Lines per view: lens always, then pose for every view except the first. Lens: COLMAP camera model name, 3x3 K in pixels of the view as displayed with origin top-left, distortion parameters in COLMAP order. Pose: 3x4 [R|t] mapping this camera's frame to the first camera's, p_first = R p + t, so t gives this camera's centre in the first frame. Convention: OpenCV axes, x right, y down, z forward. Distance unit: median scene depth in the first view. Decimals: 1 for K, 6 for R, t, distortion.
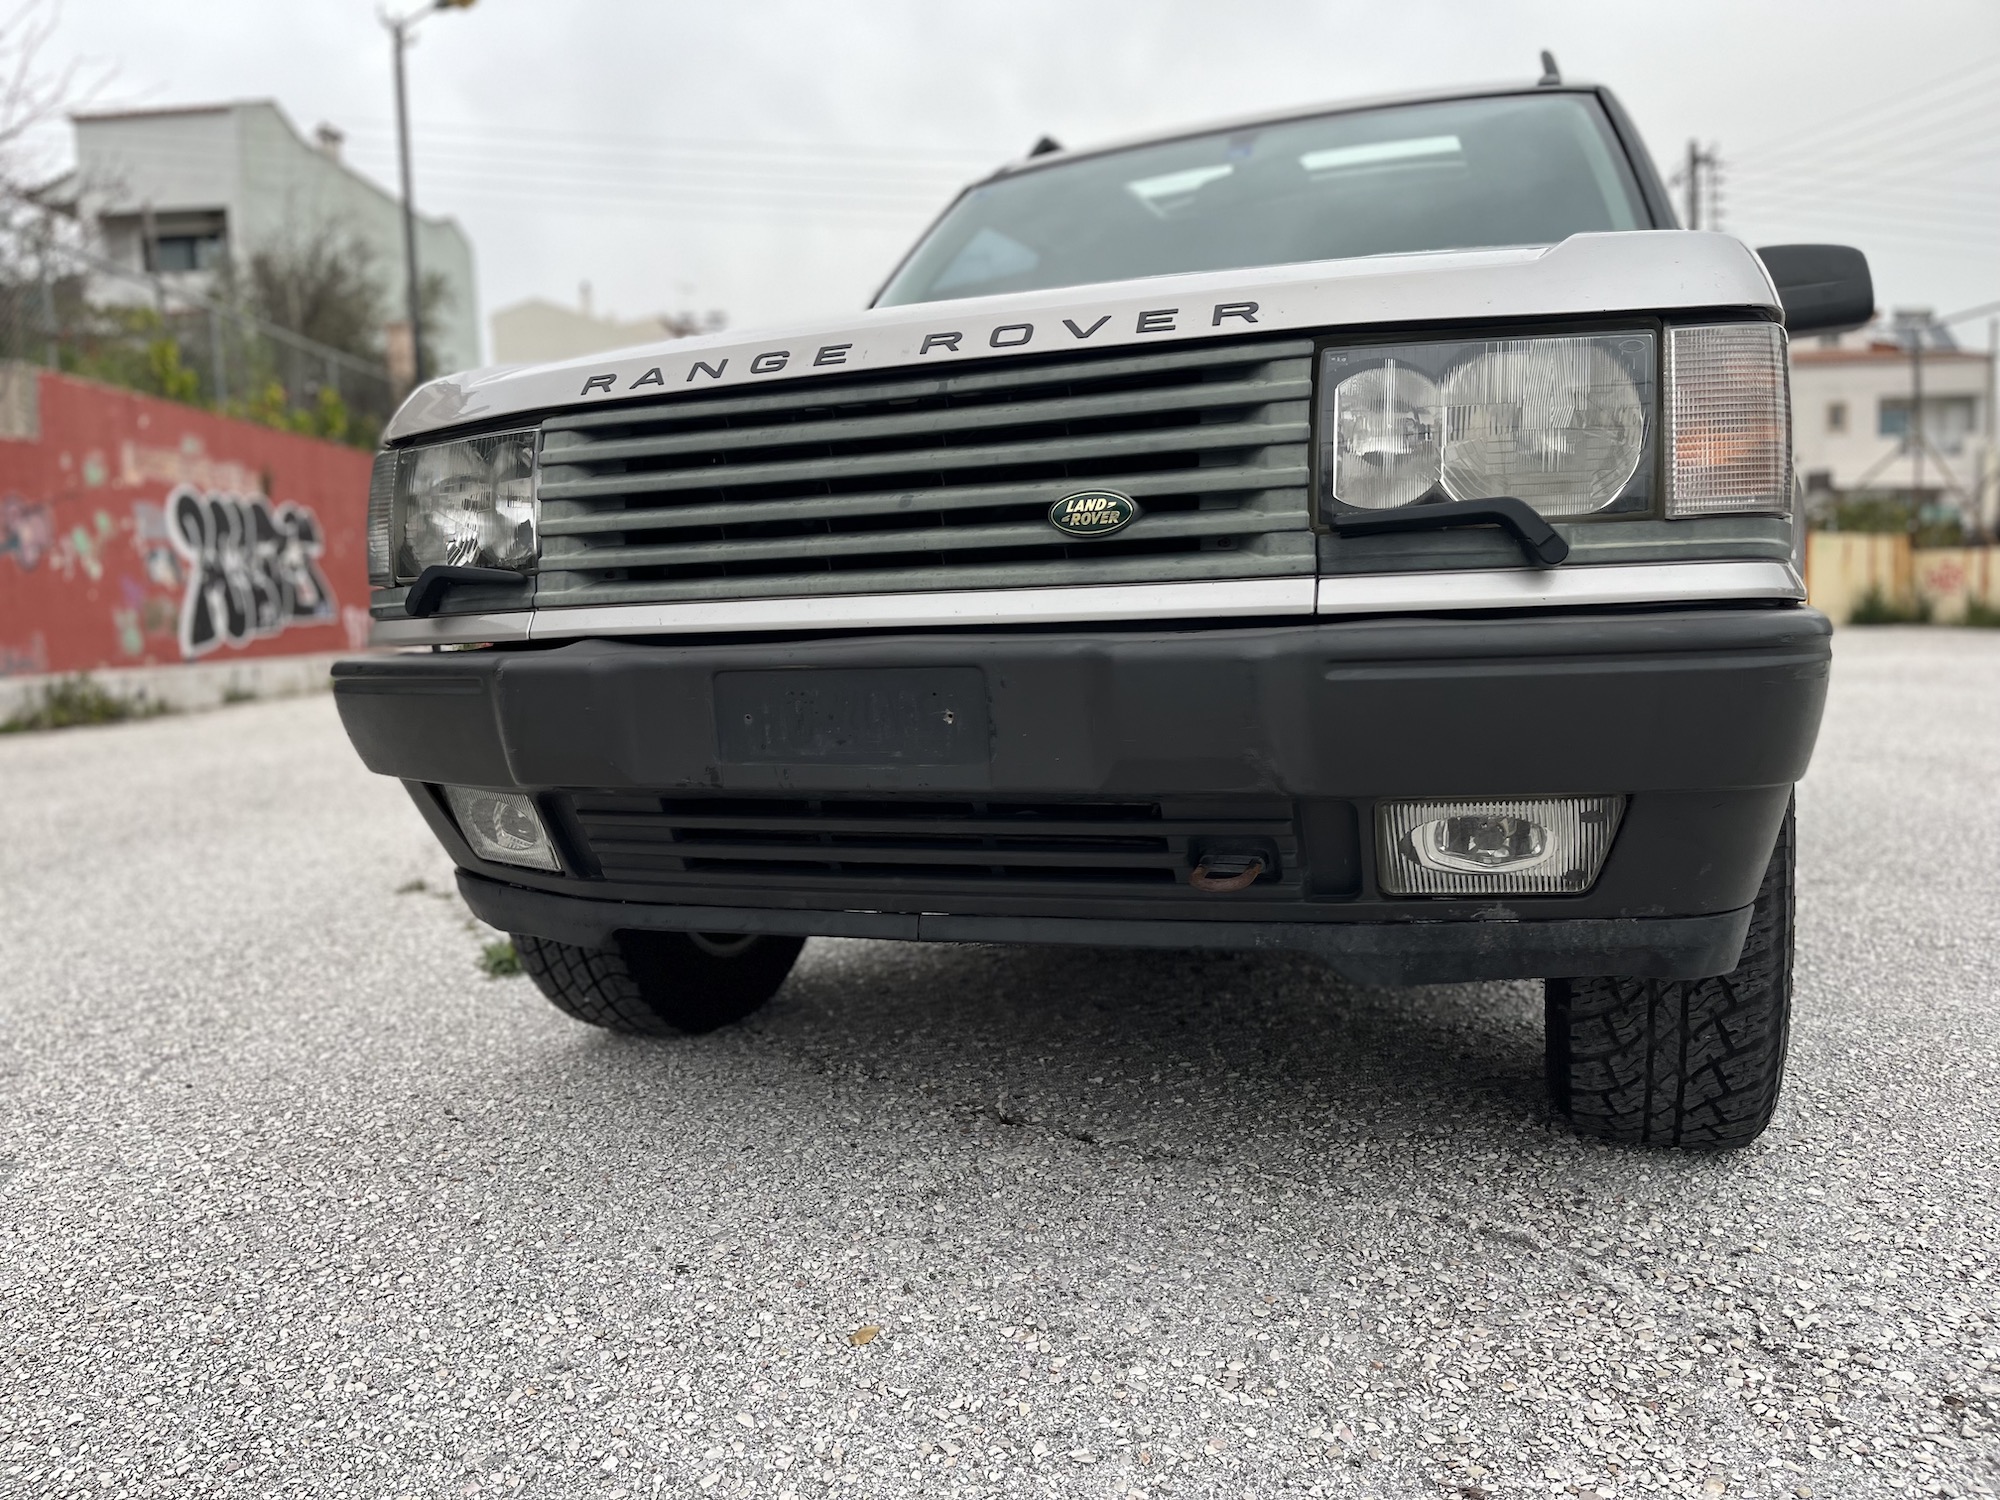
lens RADIAL K [[1514.4, 0, 968.4], [0, 1514.4, 755.5], [0, 0, 1]] dist [0.076760, -0.108668]
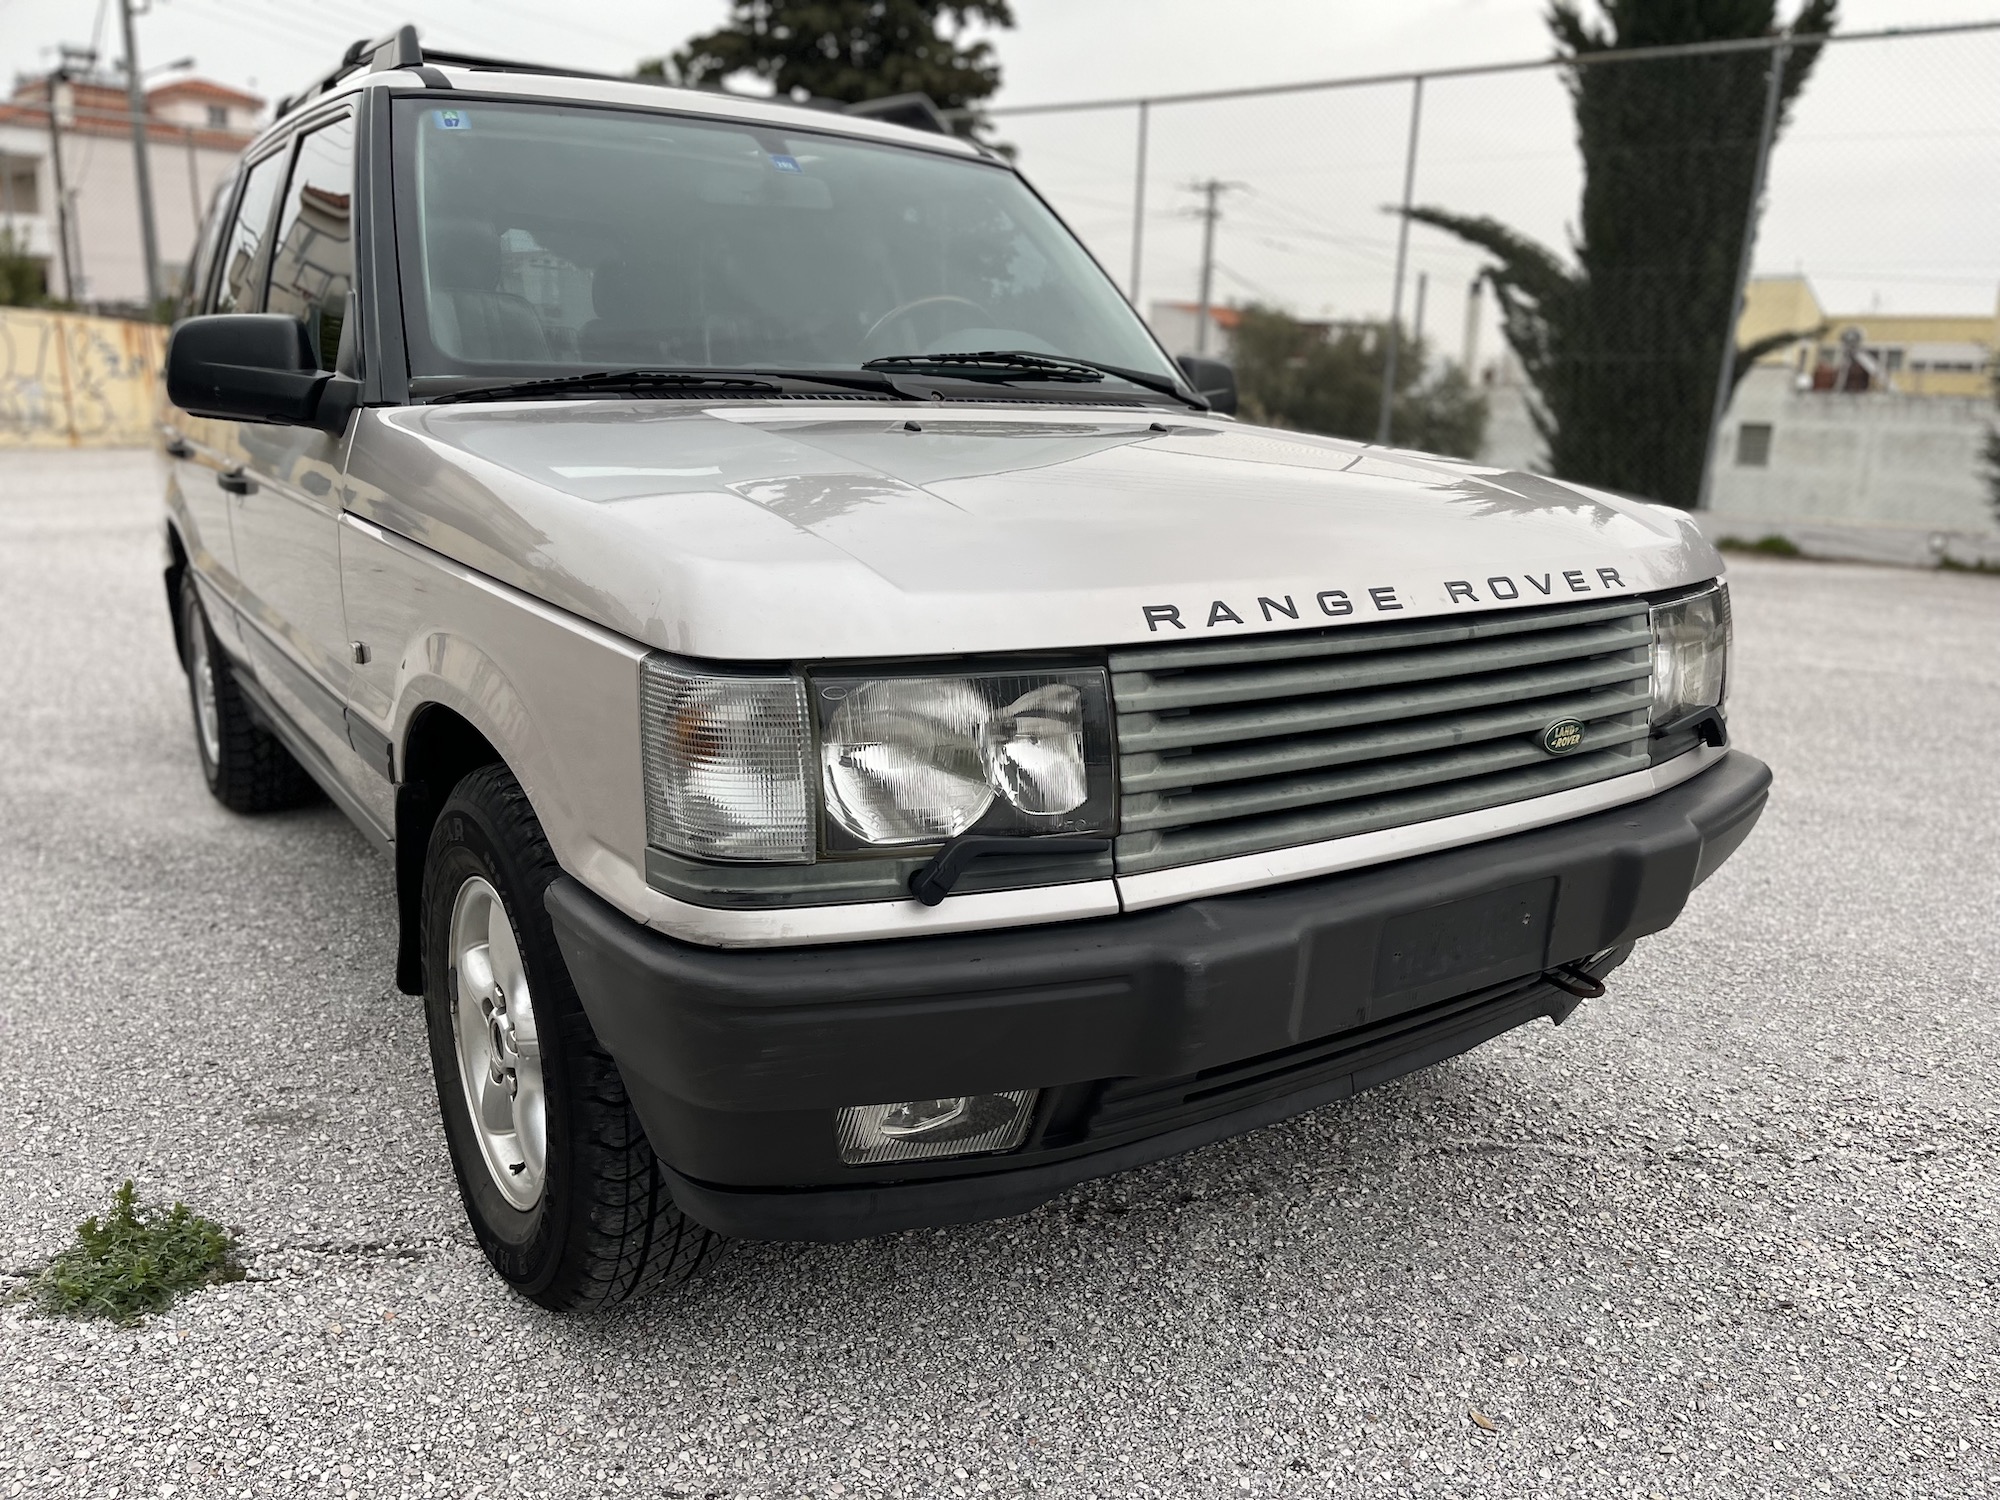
lens RADIAL K [[1514.4, 0, 1030.7], [0, 1514.4, 771.4], [0, 0, 1]] dist [0.076760, -0.108668]
pose [[0.536057, -0.162847, 0.828326, -1.034824], [0.036574, 0.984776, 0.169935, -0.309211], [-0.843389, -0.060800, 0.533852, 0.589464]]
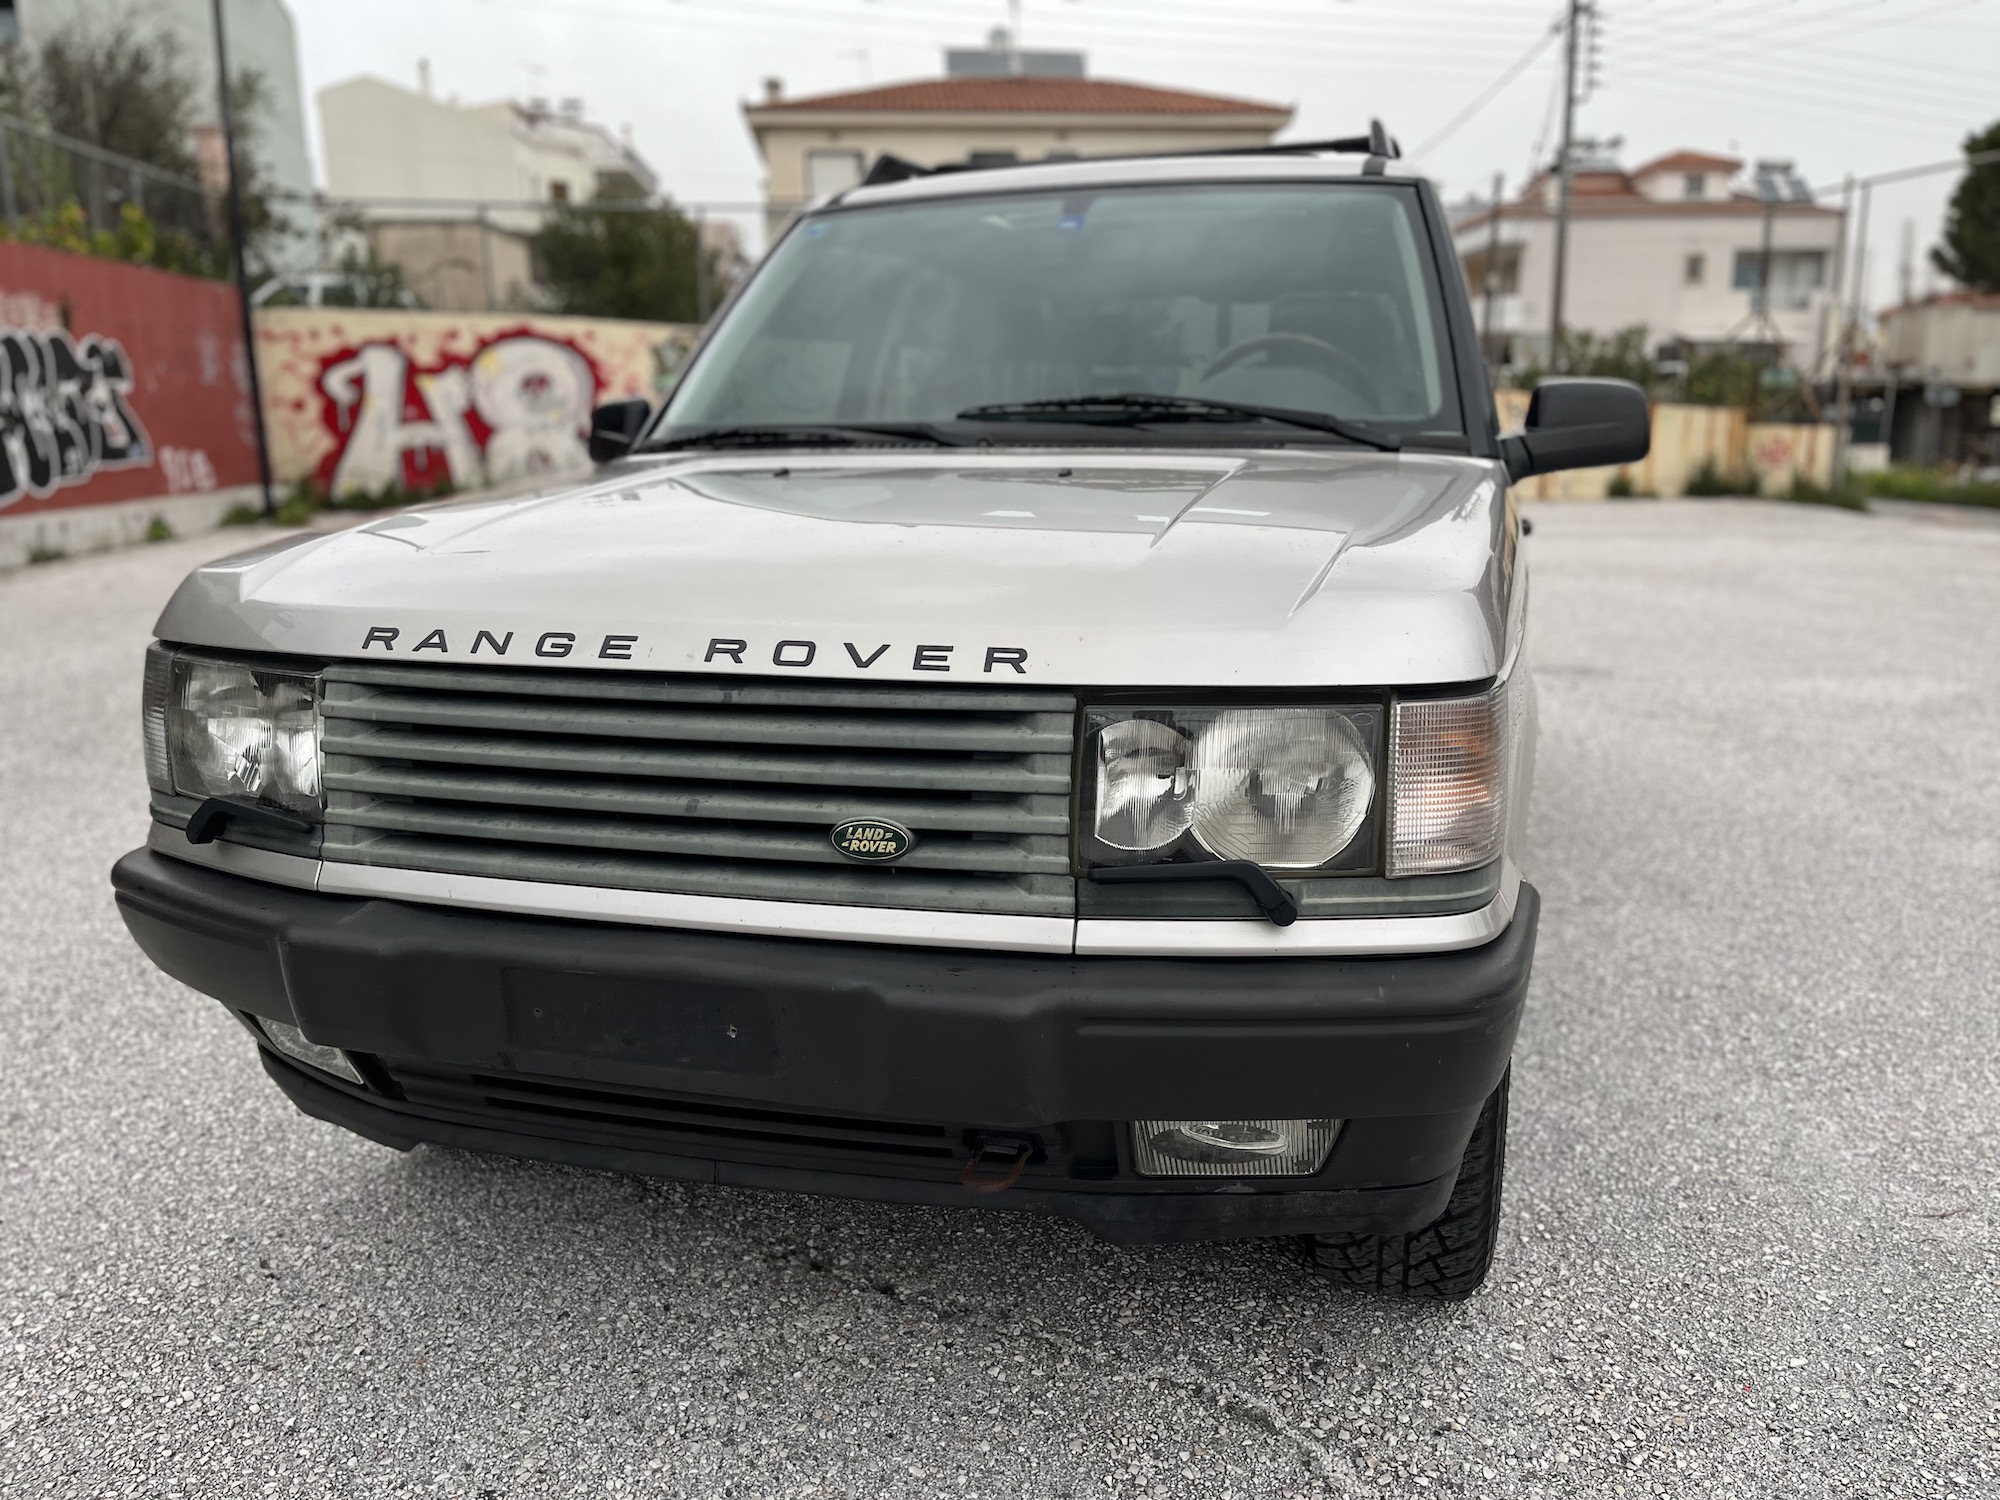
lens RADIAL K [[1514.4, 0, 1026.3], [0, 1514.4, 766.2], [0, 0, 1]] dist [0.076760, -0.108668]
pose [[0.993188, -0.000779, 0.116518, 0.056695], [-0.013637, 0.992328, 0.122875, -0.289418], [-0.115720, -0.123627, 0.985558, -0.031575]]
